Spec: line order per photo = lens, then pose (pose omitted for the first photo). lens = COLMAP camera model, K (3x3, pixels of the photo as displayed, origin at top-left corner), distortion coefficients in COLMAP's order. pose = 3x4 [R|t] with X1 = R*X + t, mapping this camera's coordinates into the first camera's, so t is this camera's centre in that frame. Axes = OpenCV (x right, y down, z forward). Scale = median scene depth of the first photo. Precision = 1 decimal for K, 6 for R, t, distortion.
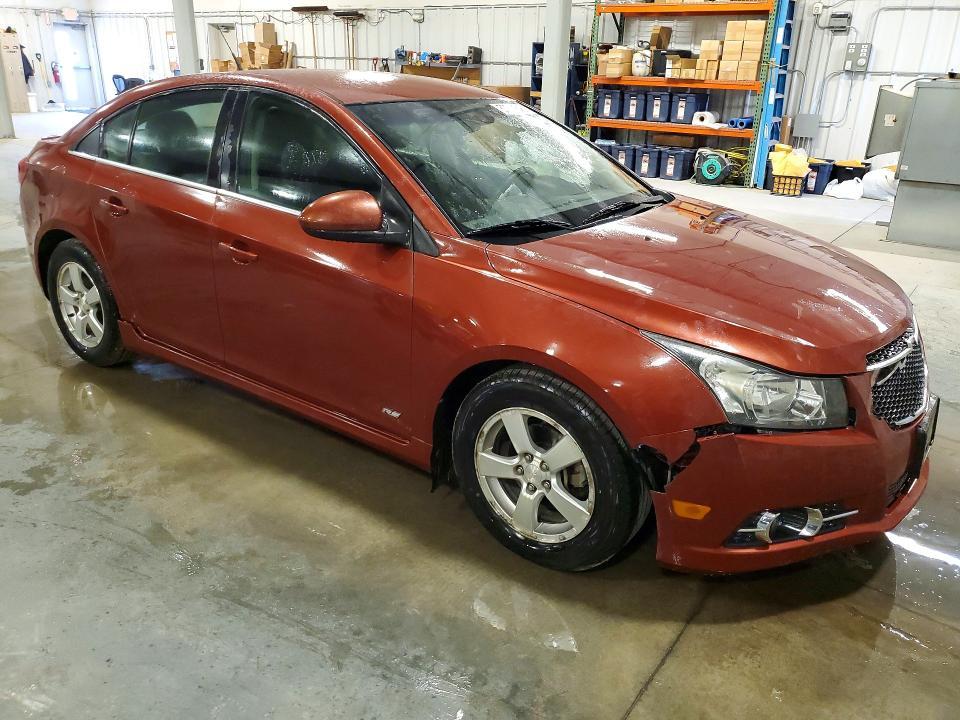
lens RADIAL K [[764.9, 0, 480.0], [0, 764.9, 360.0], [0, 0, 1]] dist [0.000041, 0.014734]
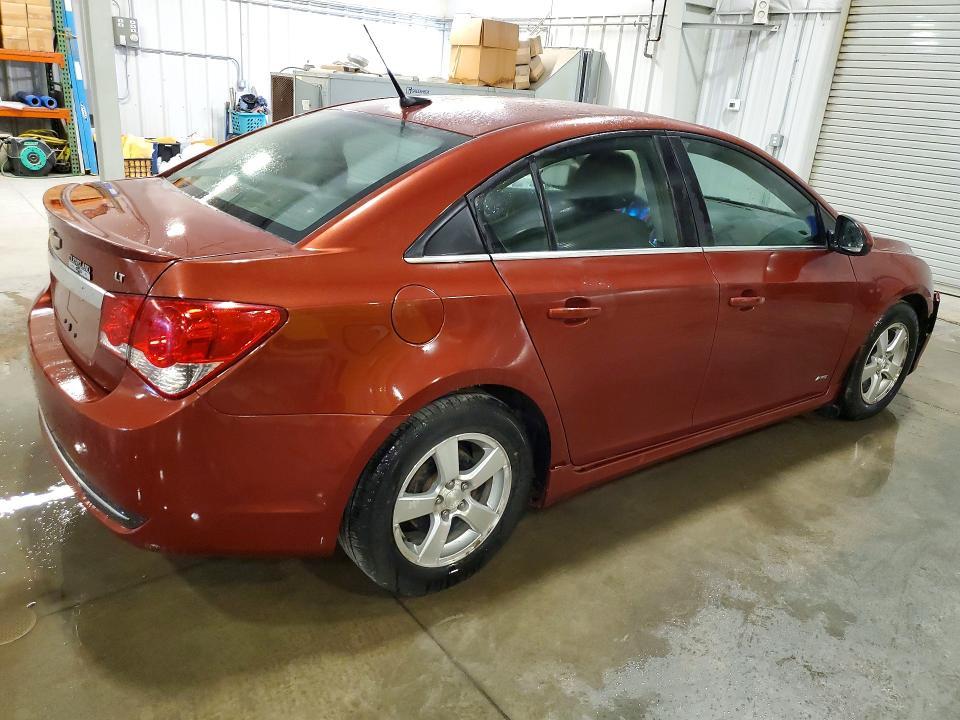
lens RADIAL K [[764.9, 0, 480.0], [0, 764.9, 360.0], [0, 0, 1]] dist [0.000041, 0.014734]
pose [[0.271448, -0.334082, 0.902610, -0.424124], [0.274174, 0.925806, 0.260213, -0.135317], [-0.922575, 0.176838, 0.342905, 0.312891]]
